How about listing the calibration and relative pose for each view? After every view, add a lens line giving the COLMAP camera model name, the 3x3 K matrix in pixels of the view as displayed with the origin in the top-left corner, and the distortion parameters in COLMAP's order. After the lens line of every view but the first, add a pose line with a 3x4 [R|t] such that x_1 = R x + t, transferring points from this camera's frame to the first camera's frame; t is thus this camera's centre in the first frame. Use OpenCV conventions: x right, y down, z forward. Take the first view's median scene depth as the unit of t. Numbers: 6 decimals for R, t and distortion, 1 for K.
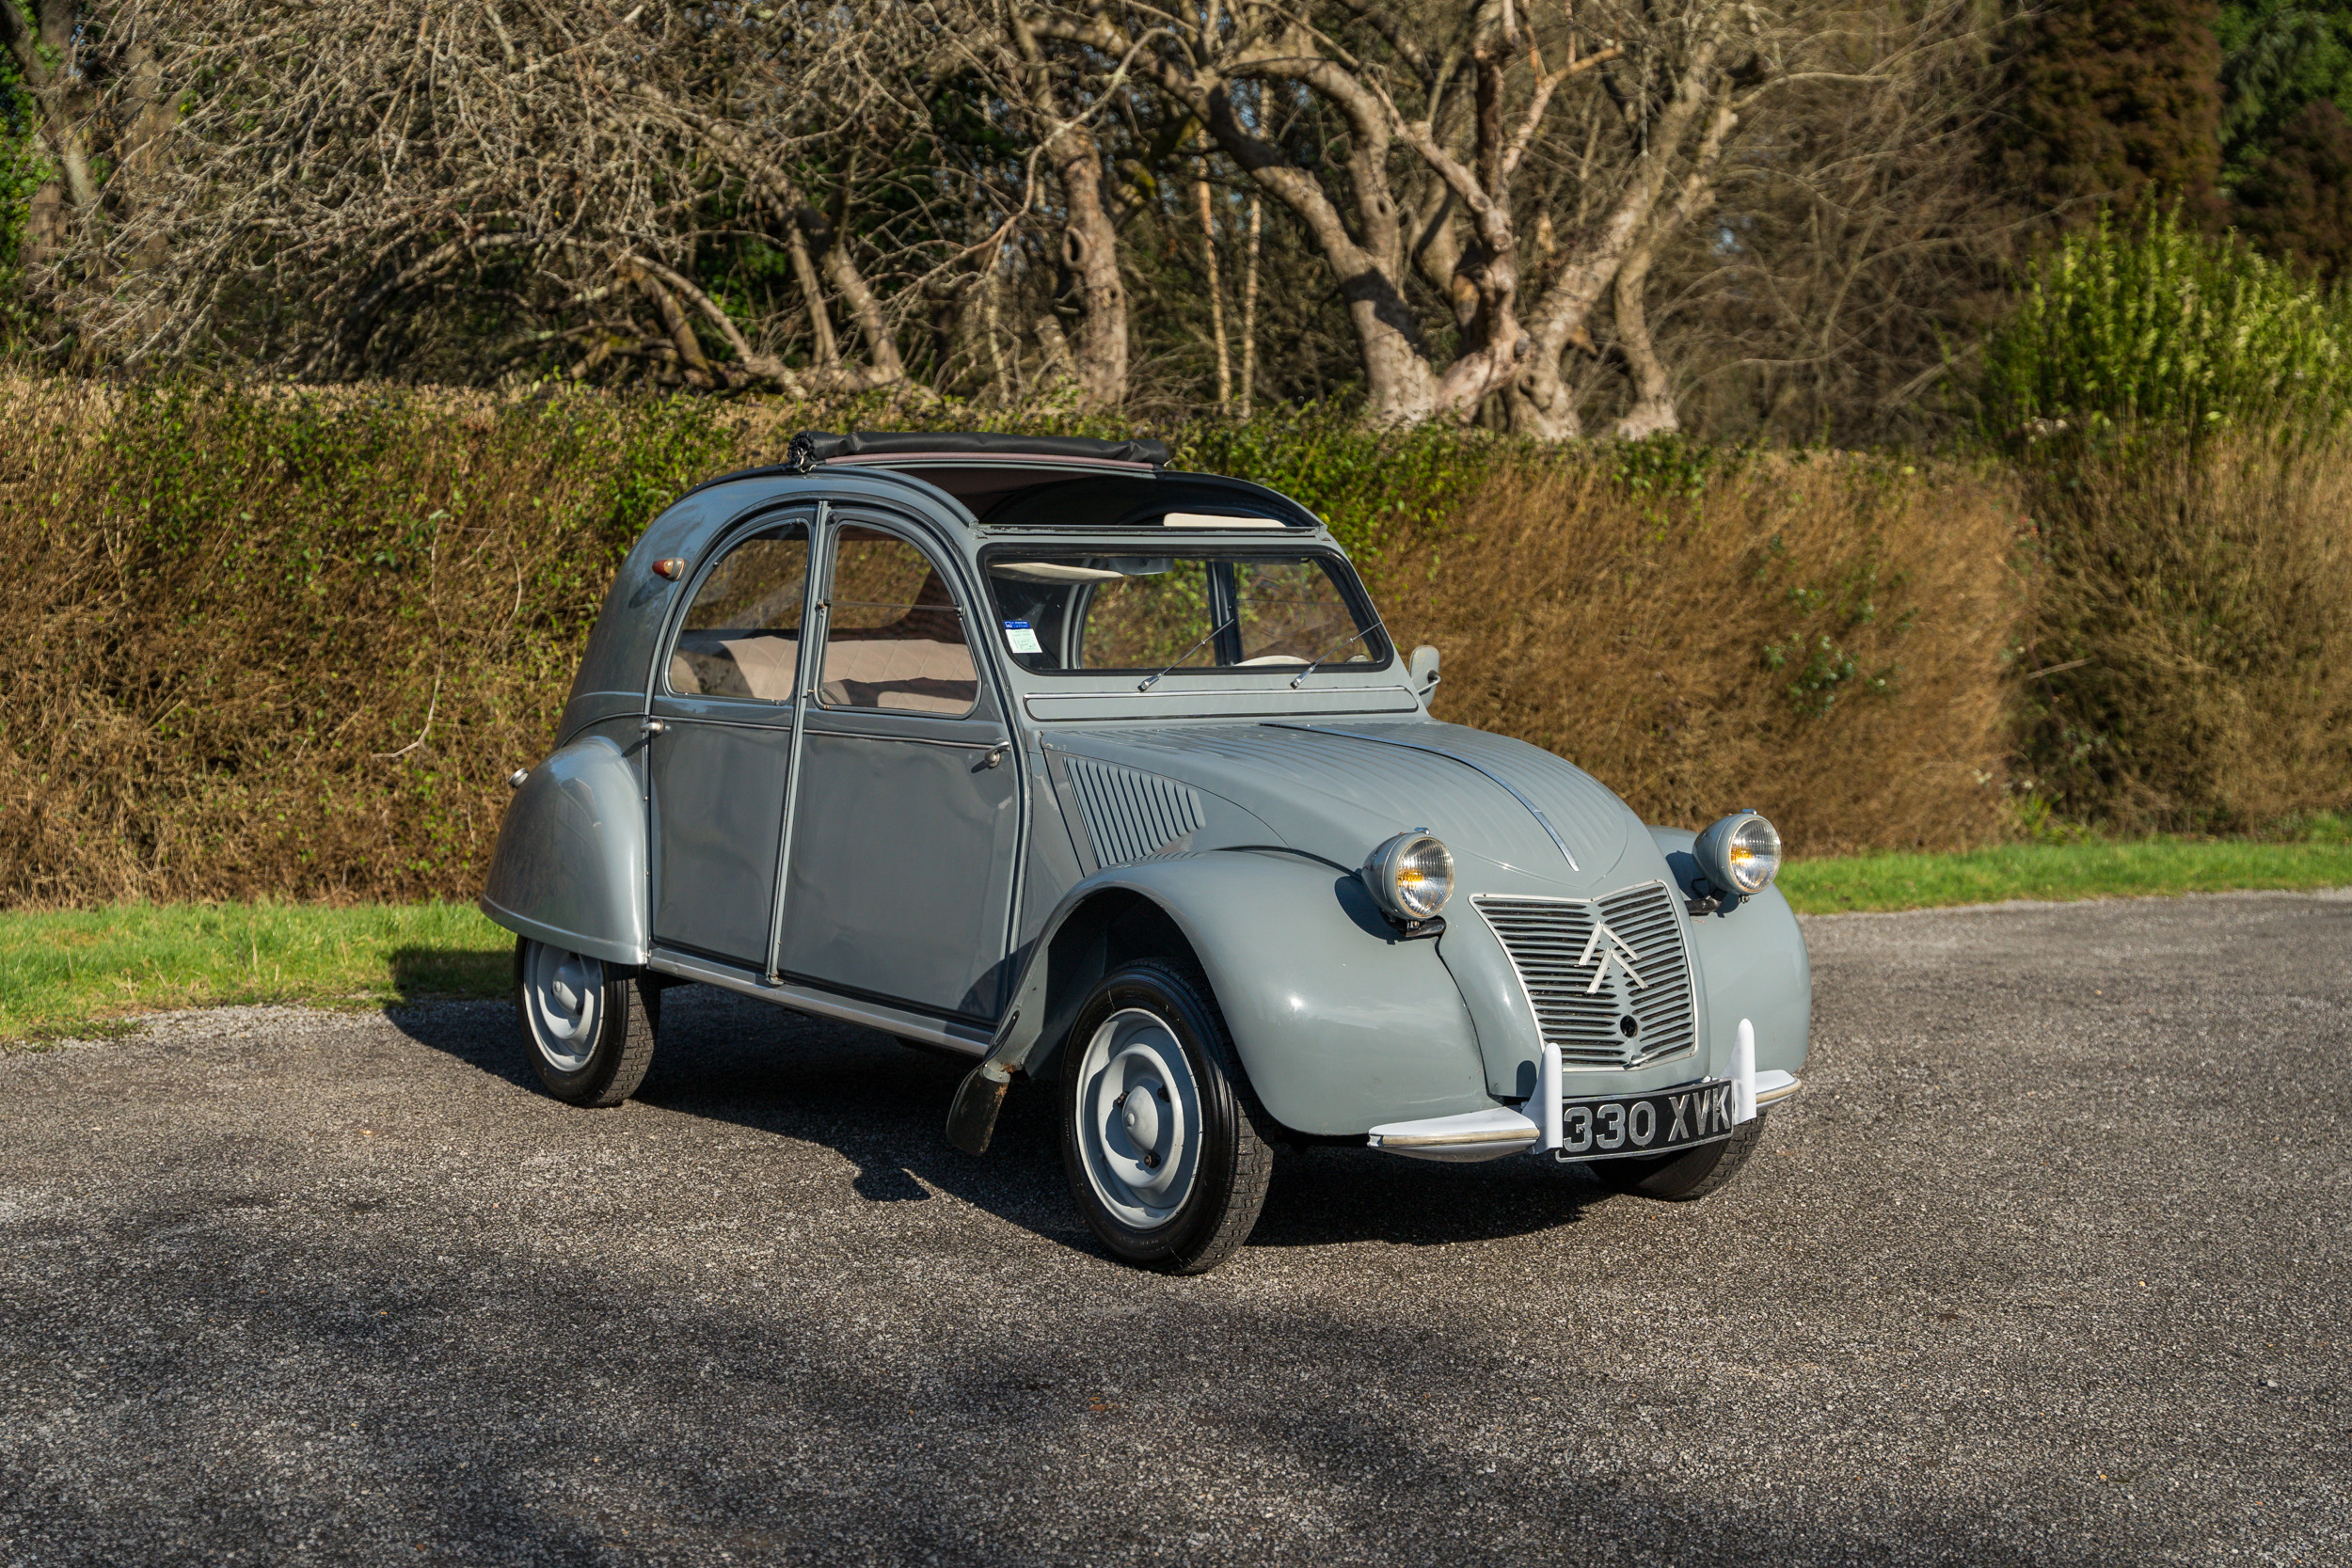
lens RADIAL K [[3667.1, 0, 1190.4], [0, 3667.1, 778.3], [0, 0, 1]] dist [0.086651, 0.121987]
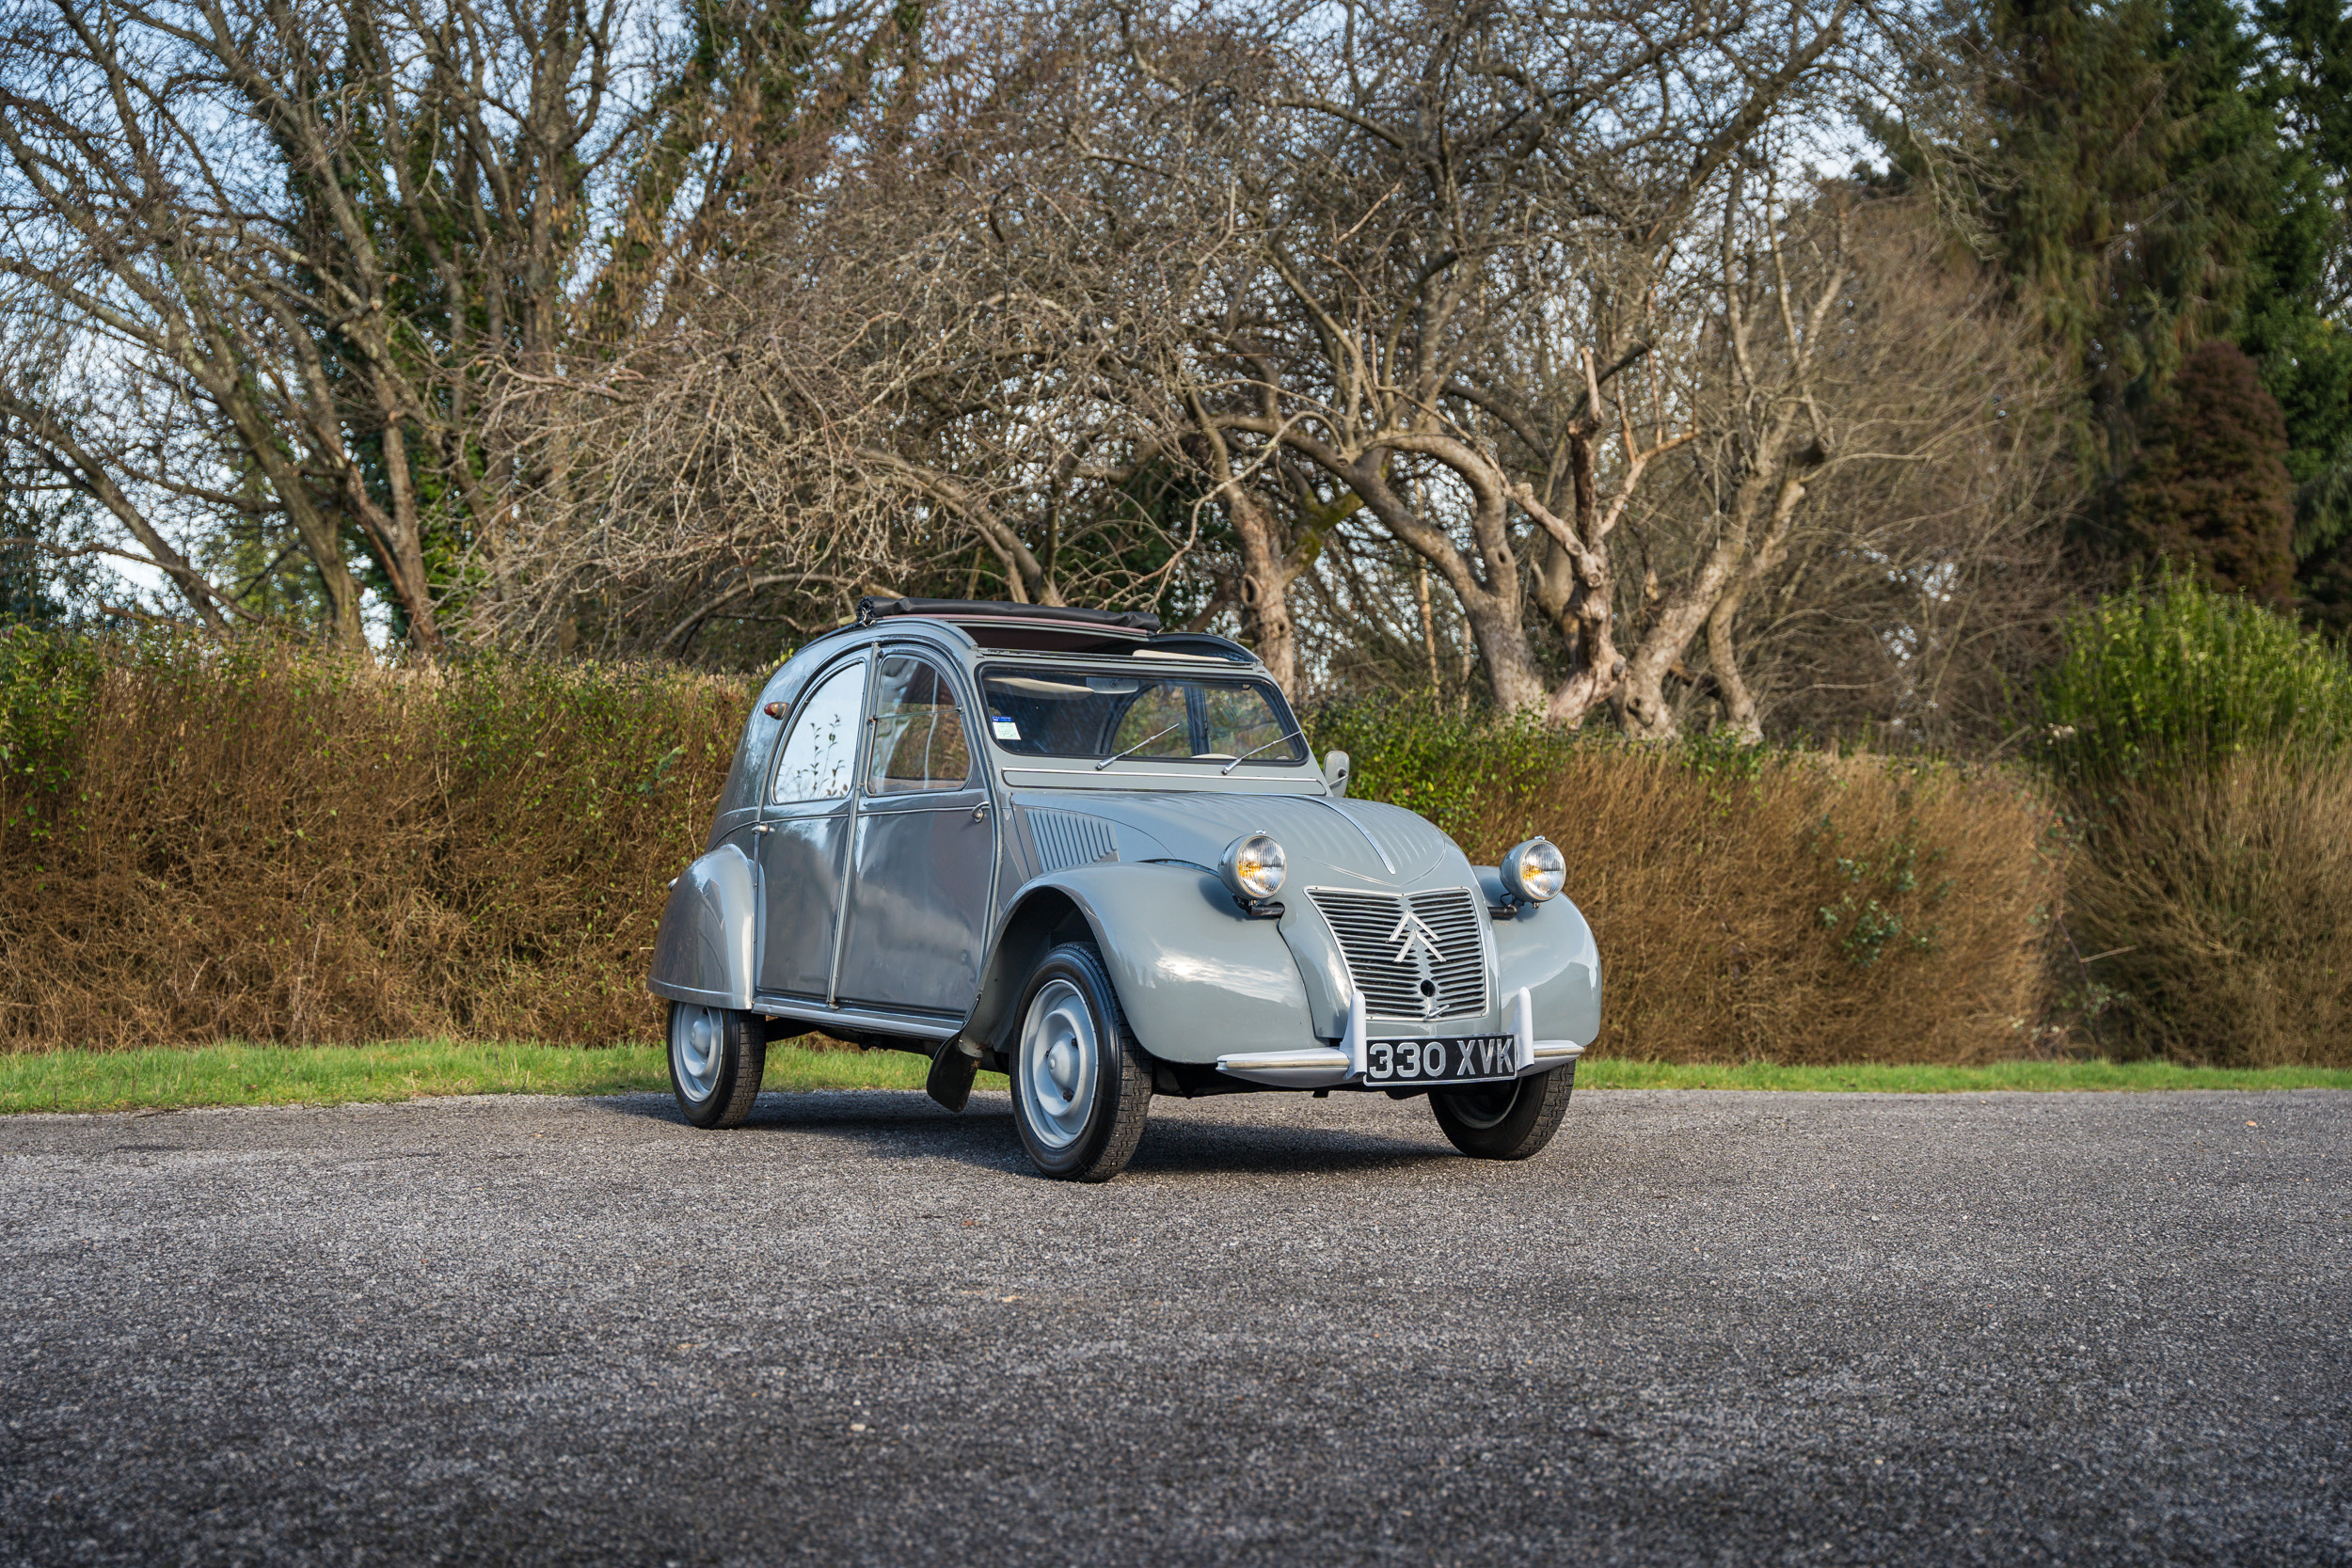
lens RADIAL K [[3116.6, 0, 1181.3], [0, 3116.6, 764.9], [0, 0, 1]] dist [0.005488, 0.056013]
pose [[0.995035, -0.009908, -0.099034, 0.093321], [-0.002238, 0.992553, -0.121791, 0.080938], [0.099503, 0.121408, 0.987603, -0.070030]]
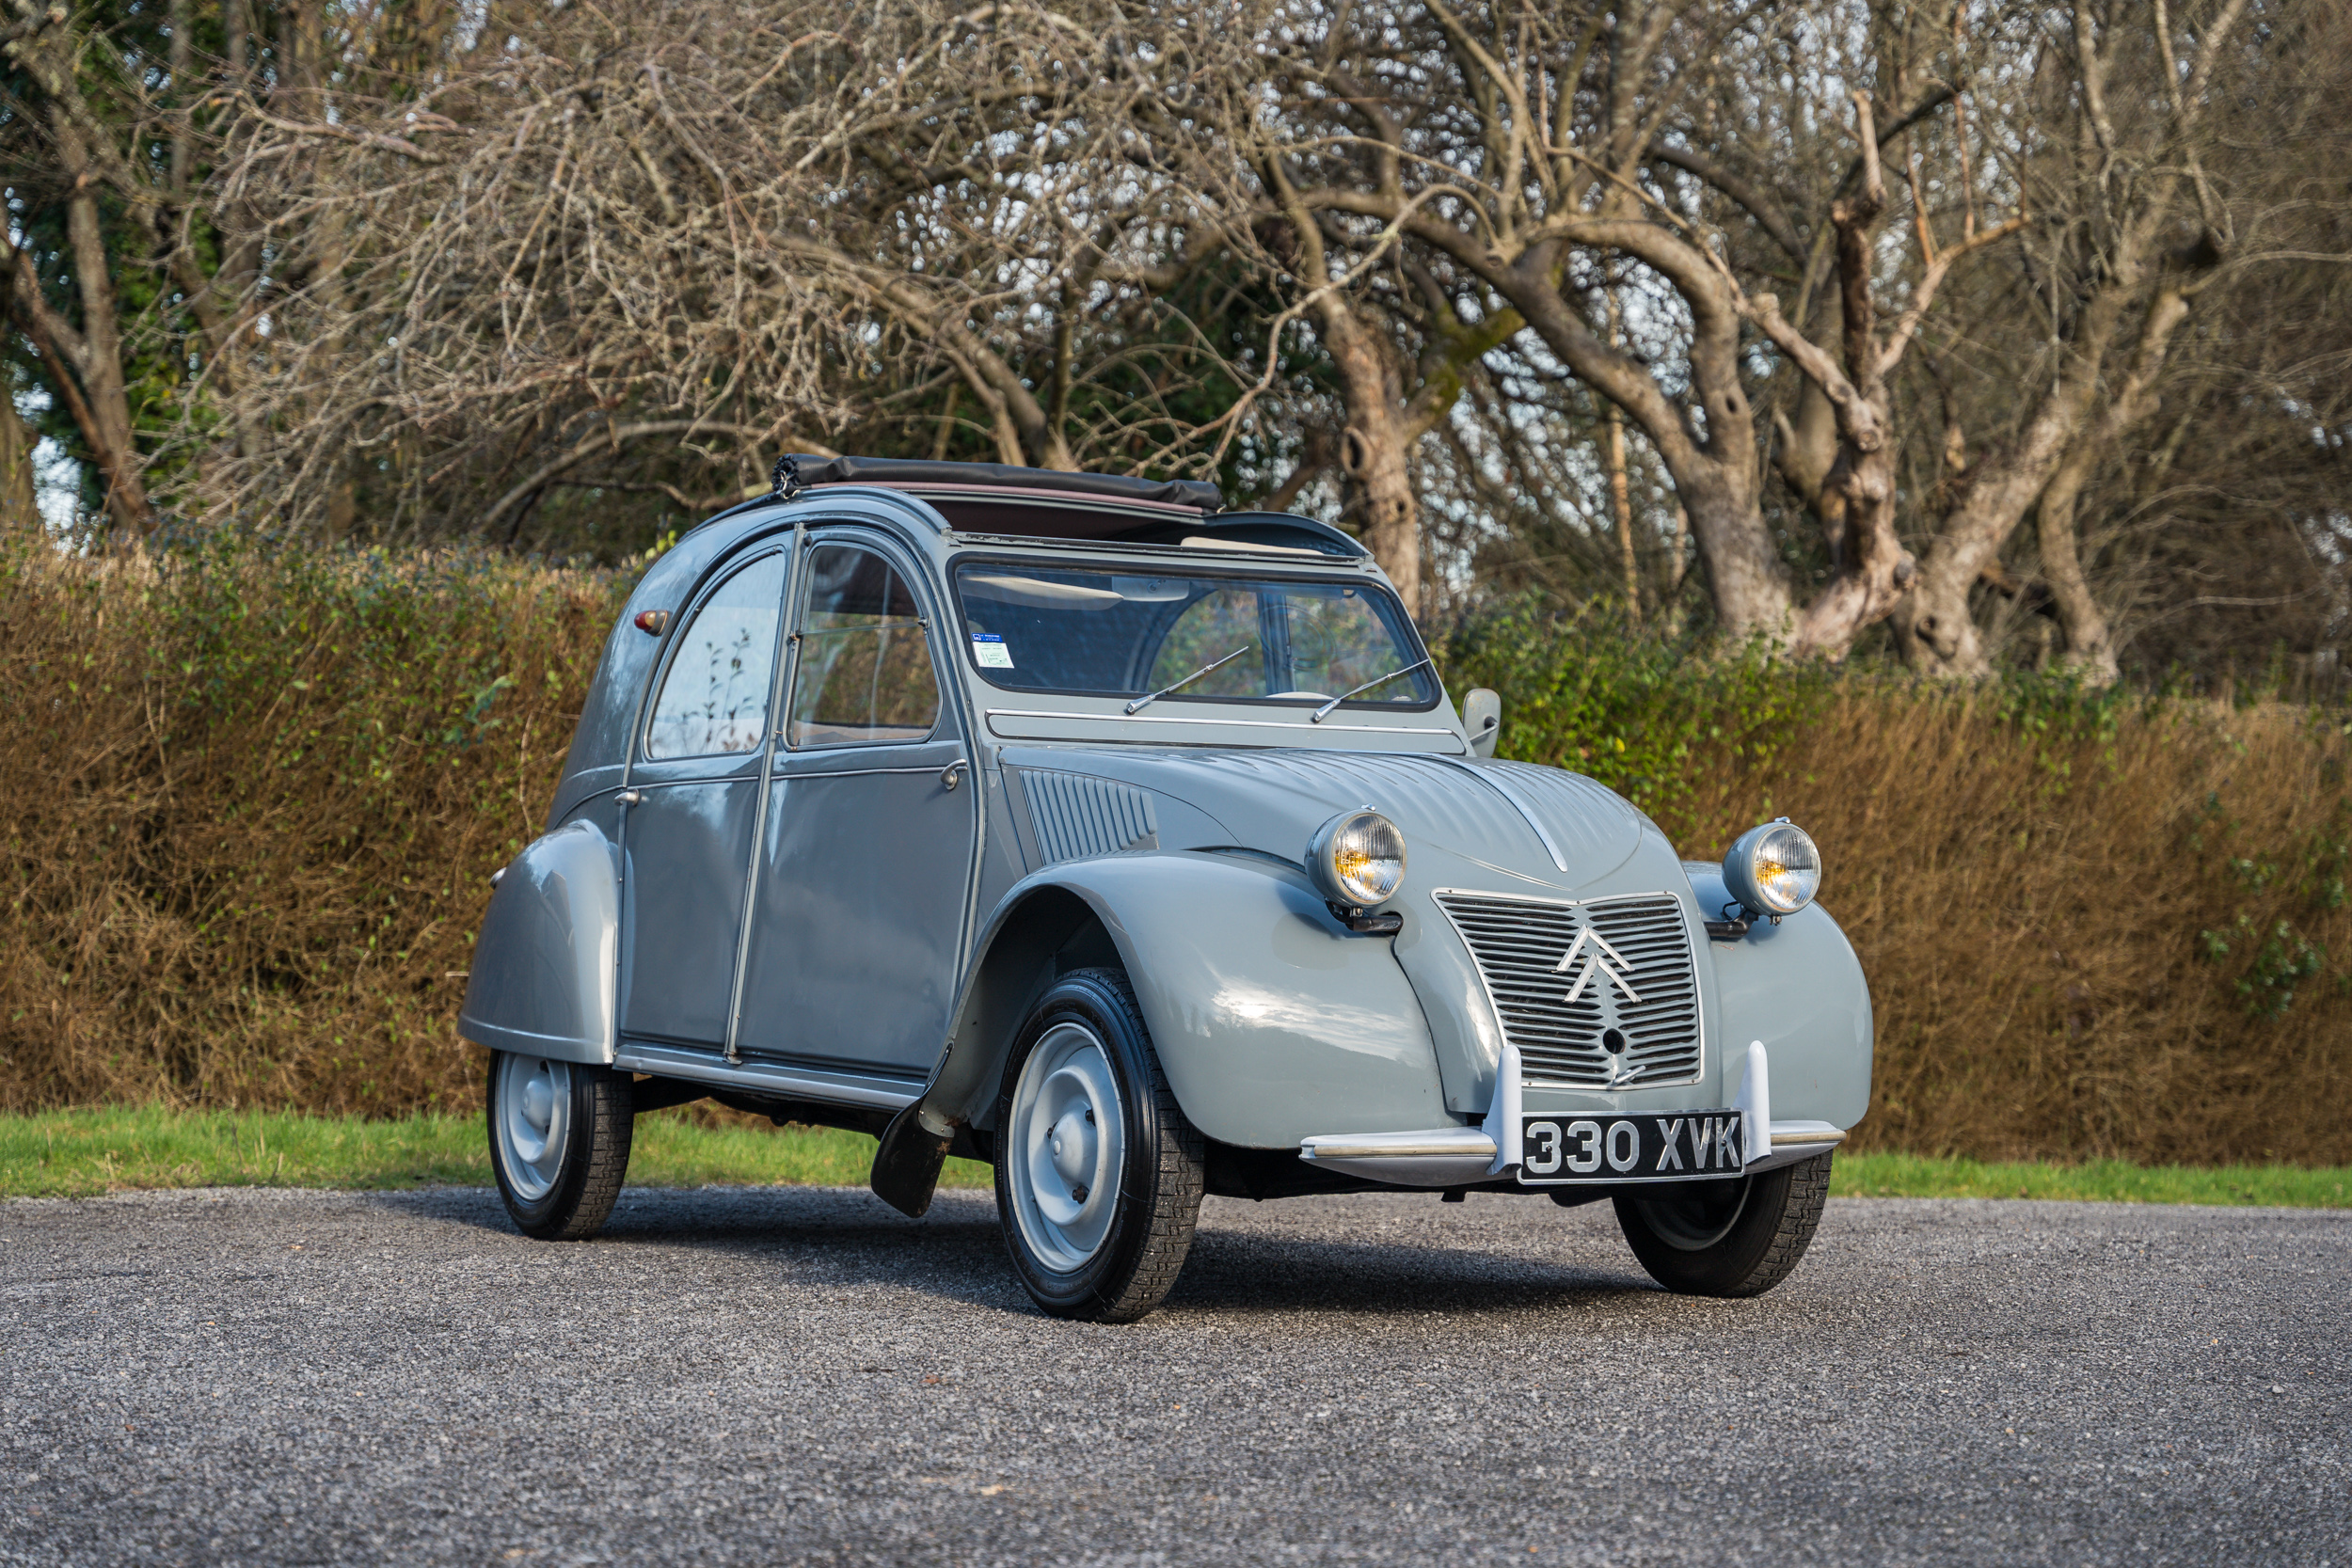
lens RADIAL K [[4633.8, 0, 1176.0], [0, 4633.8, 784.0], [0, 0, 1]] dist [0.077167, -0.152046]
pose [[0.993383, 0.000584, -0.114843, 0.093397], [-0.012855, 0.994268, -0.106140, 0.082111], [0.114123, 0.106914, 0.987697, -0.073602]]
